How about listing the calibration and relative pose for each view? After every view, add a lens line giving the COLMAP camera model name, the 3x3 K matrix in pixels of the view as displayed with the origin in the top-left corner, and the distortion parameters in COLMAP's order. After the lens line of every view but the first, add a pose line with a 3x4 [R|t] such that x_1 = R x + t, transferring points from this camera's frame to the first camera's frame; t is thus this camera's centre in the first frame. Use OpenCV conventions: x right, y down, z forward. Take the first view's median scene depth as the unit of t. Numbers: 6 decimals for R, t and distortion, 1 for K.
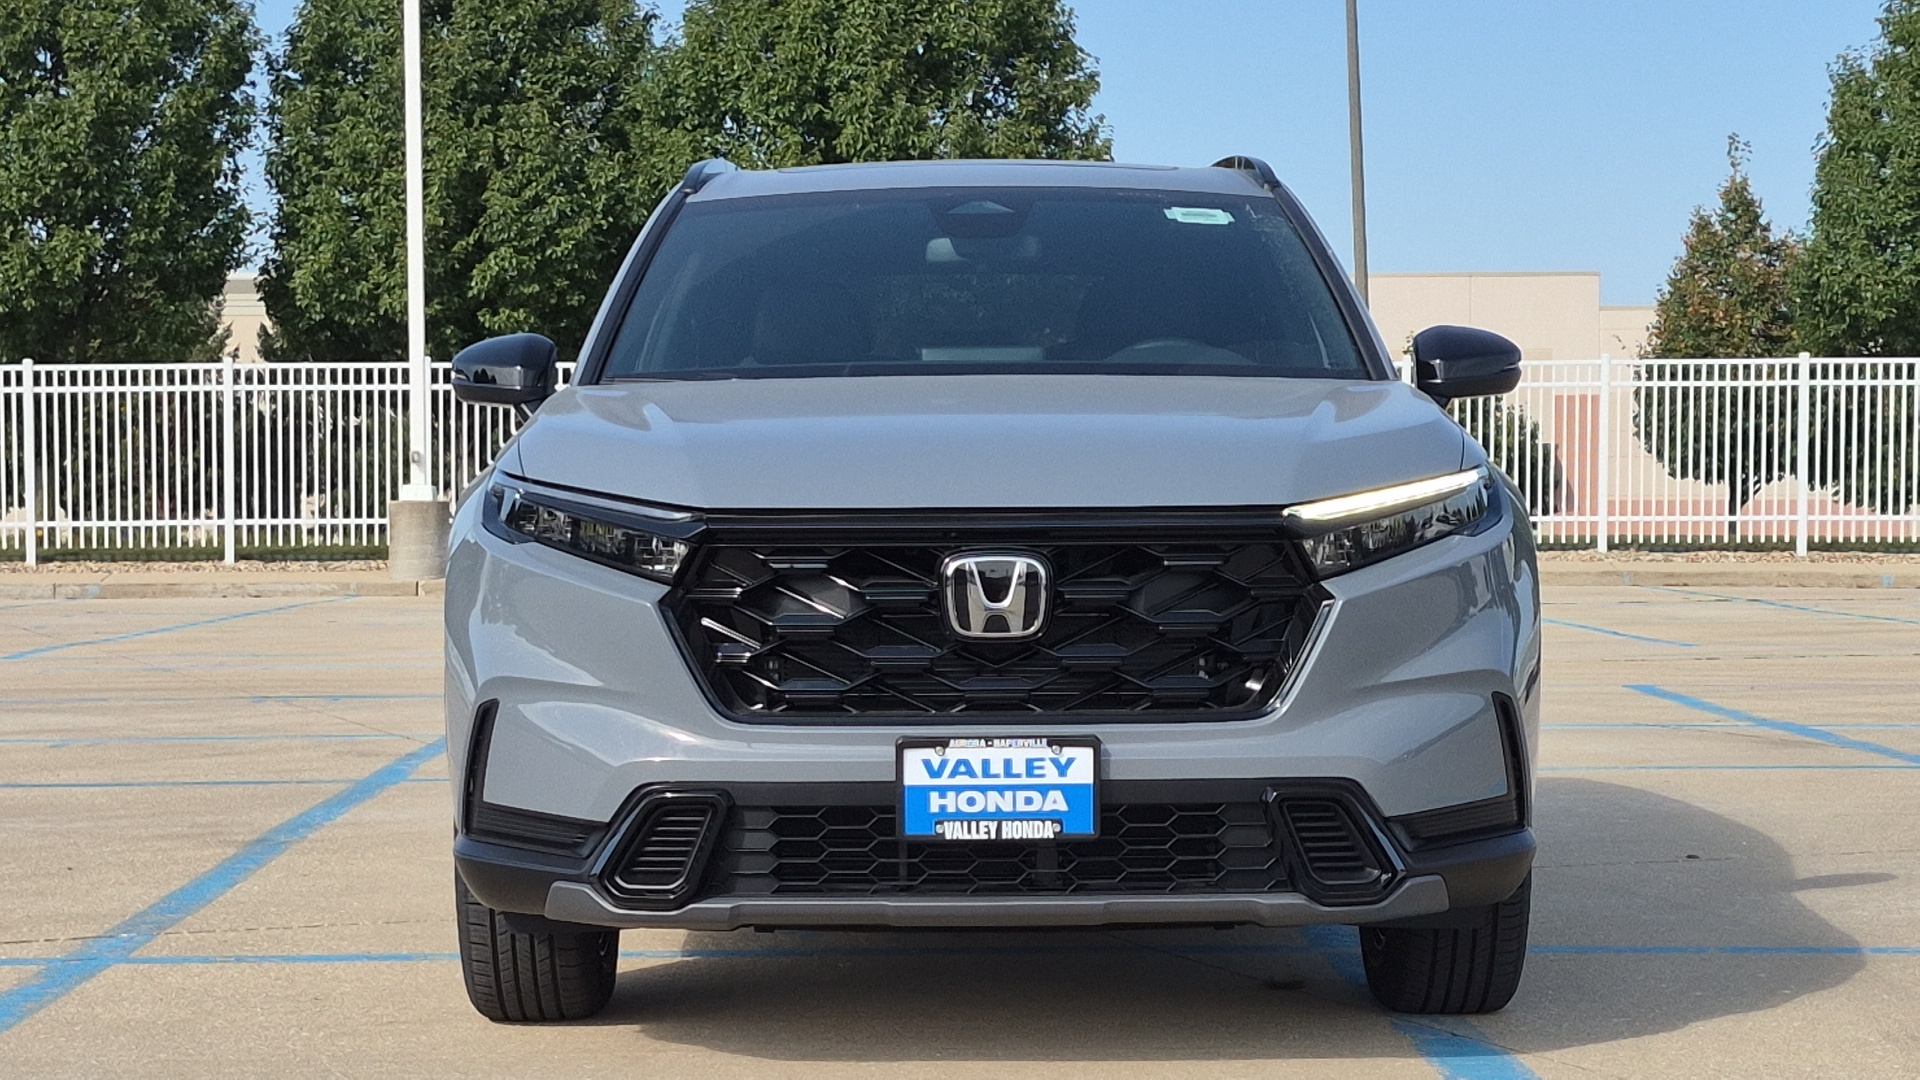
lens RADIAL K [[3692.6, 0, 957.6], [0, 3692.6, 546.5], [0, 0, 1]] dist [0.153040, 0.000000]
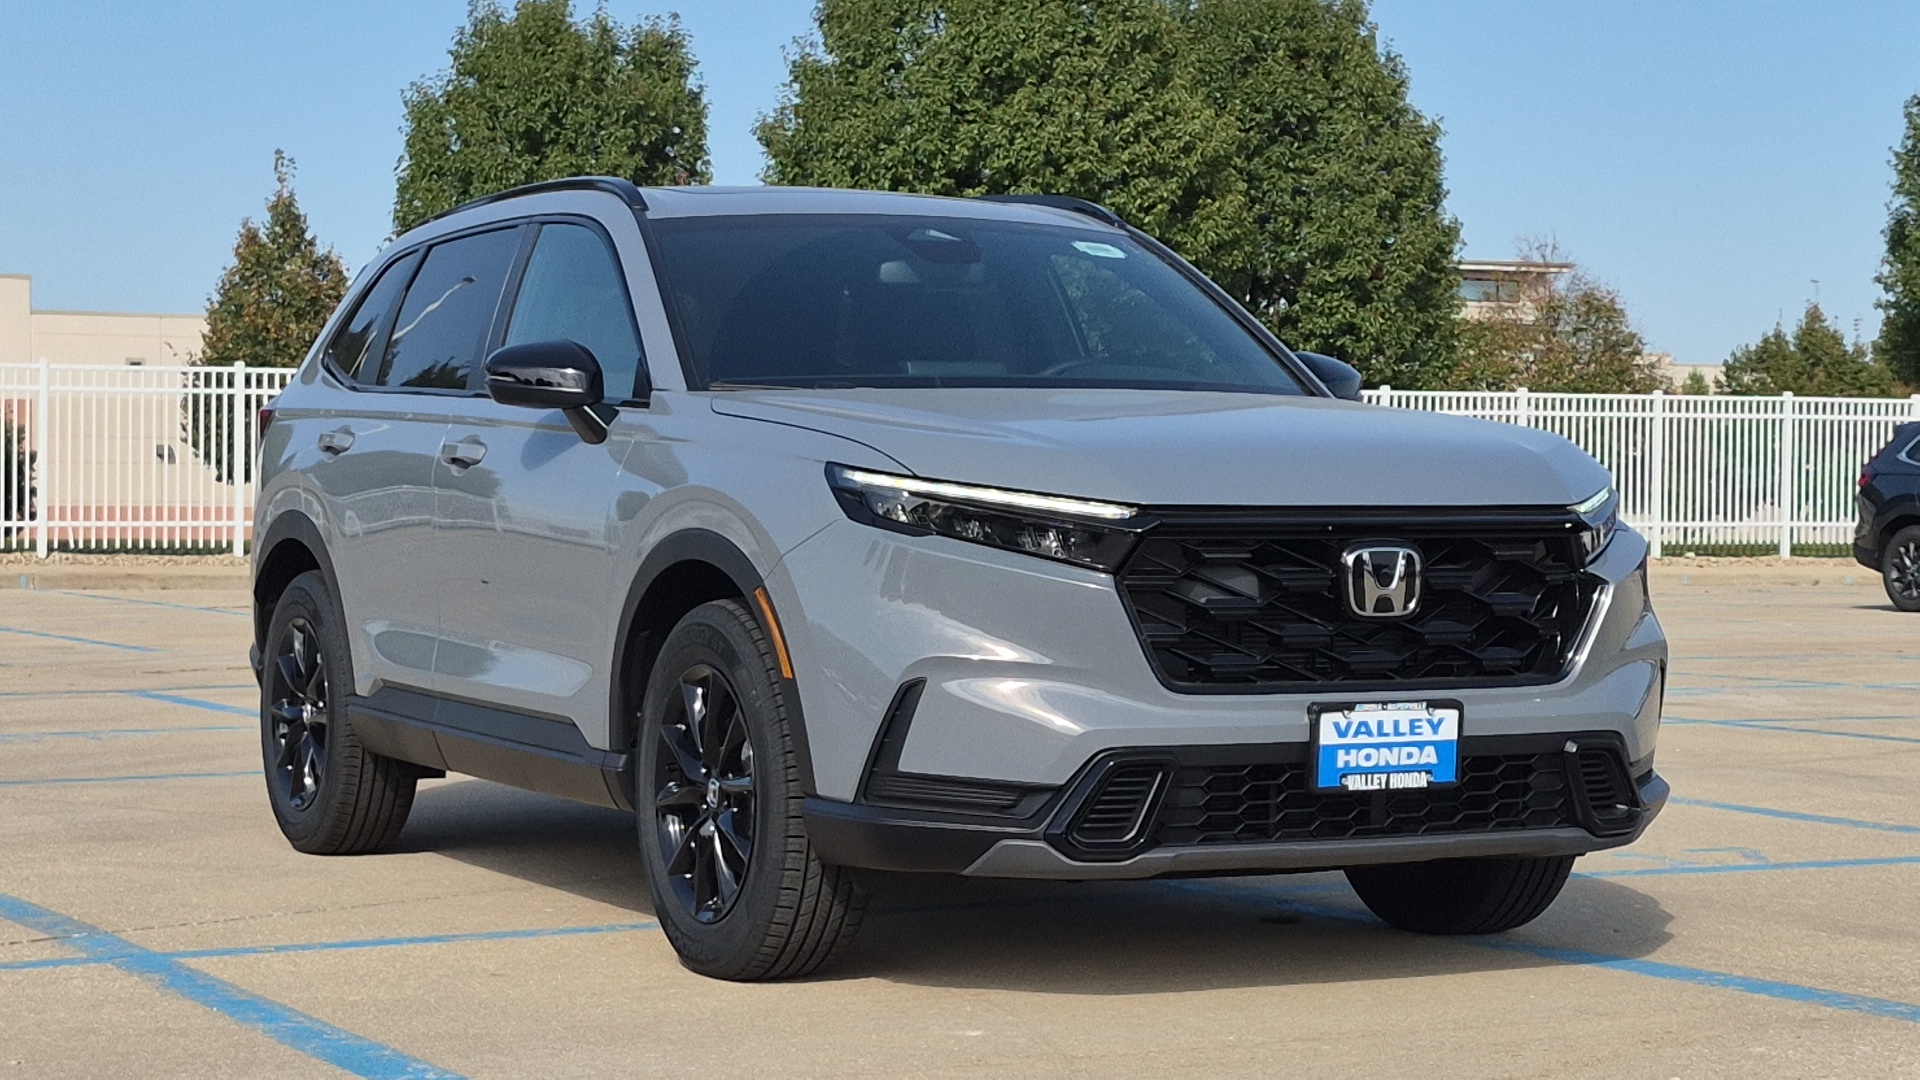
lens RADIAL K [[3692.6, 0, 891.0], [0, 3692.6, 561.5], [0, 0, 1]] dist [0.153040, 0.000000]
pose [[0.900652, -0.003005, 0.434530, -0.423138], [0.002006, 0.999994, 0.002758, 0.002396], [-0.434536, -0.001612, 0.900653, 0.007983]]
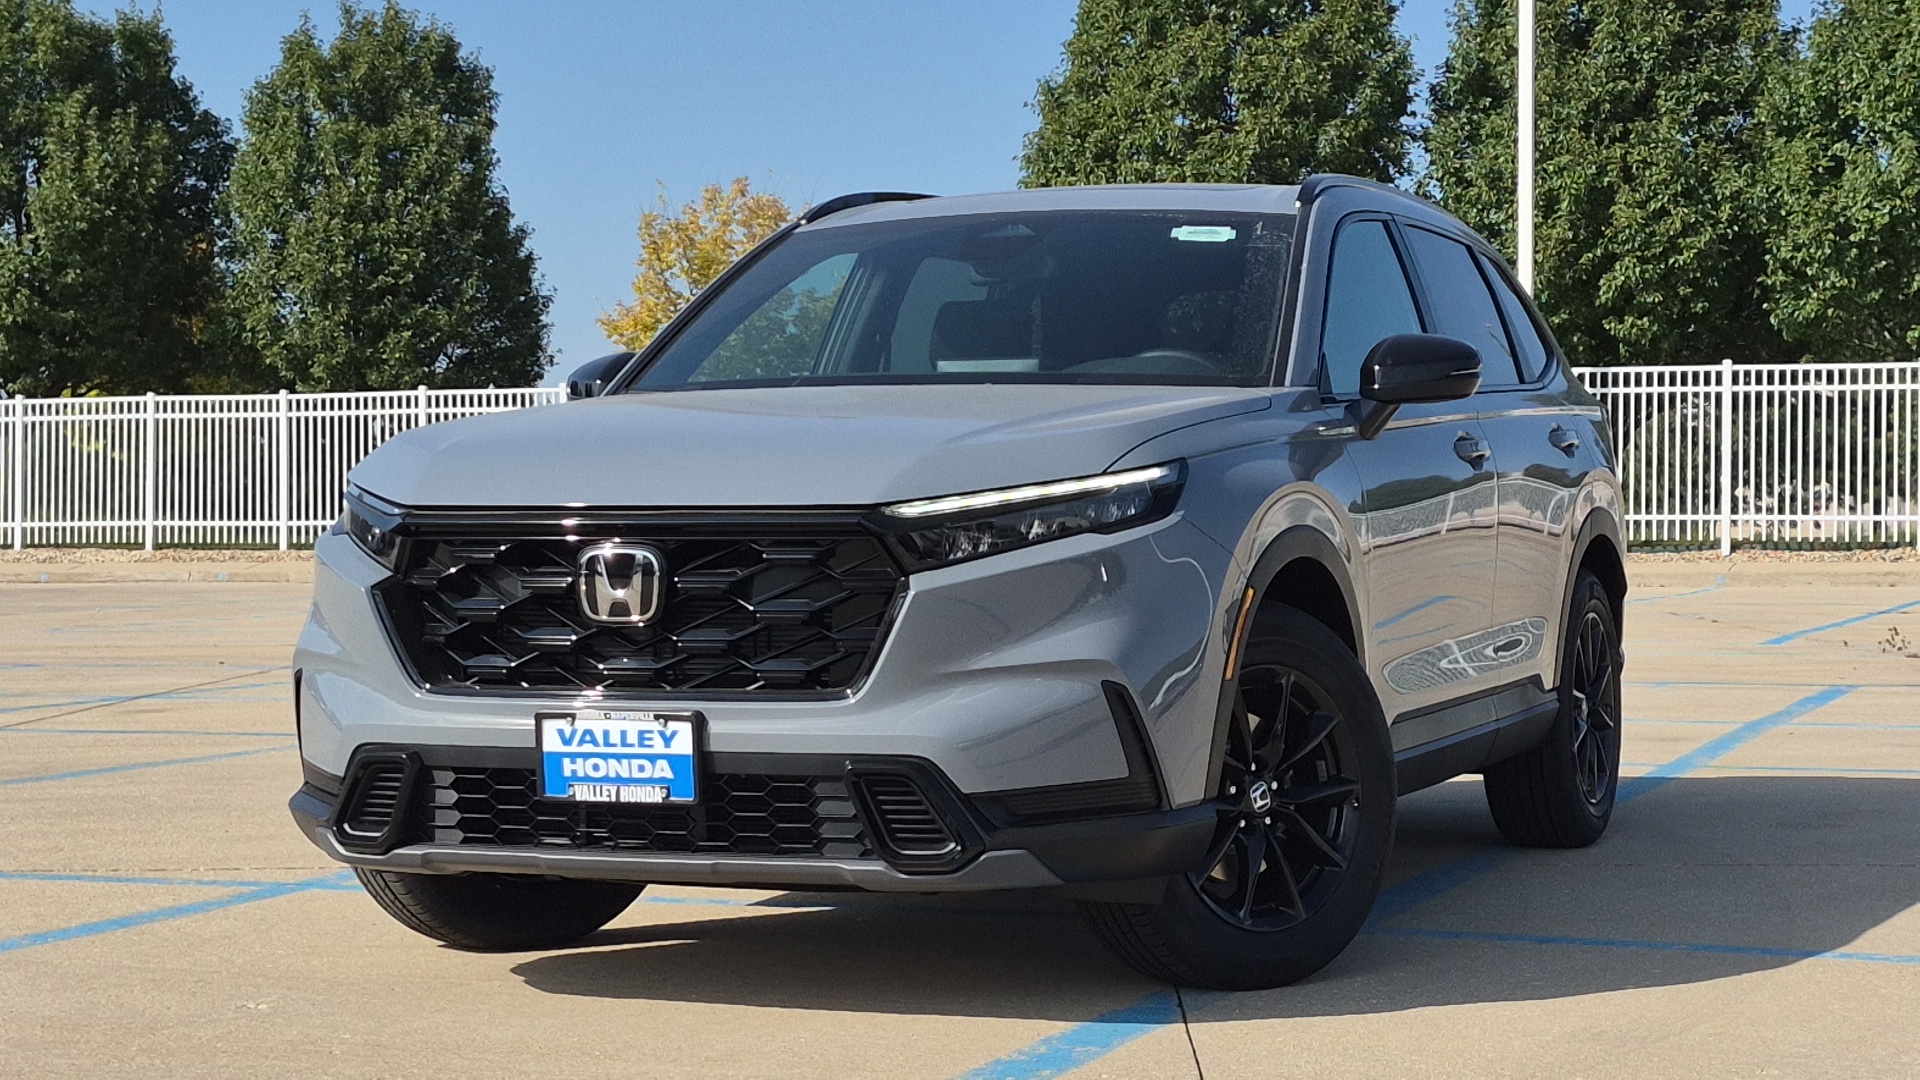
lens RADIAL K [[3495.7, 0, 951.5], [0, 3495.7, 530.1], [0, 0, 1]] dist [0.010570, 0.000000]
pose [[0.927172, 0.003289, -0.374620, 0.333097], [-0.004471, 0.999987, -0.002285, -0.000980], [0.374608, 0.003794, 0.927175, 0.033605]]
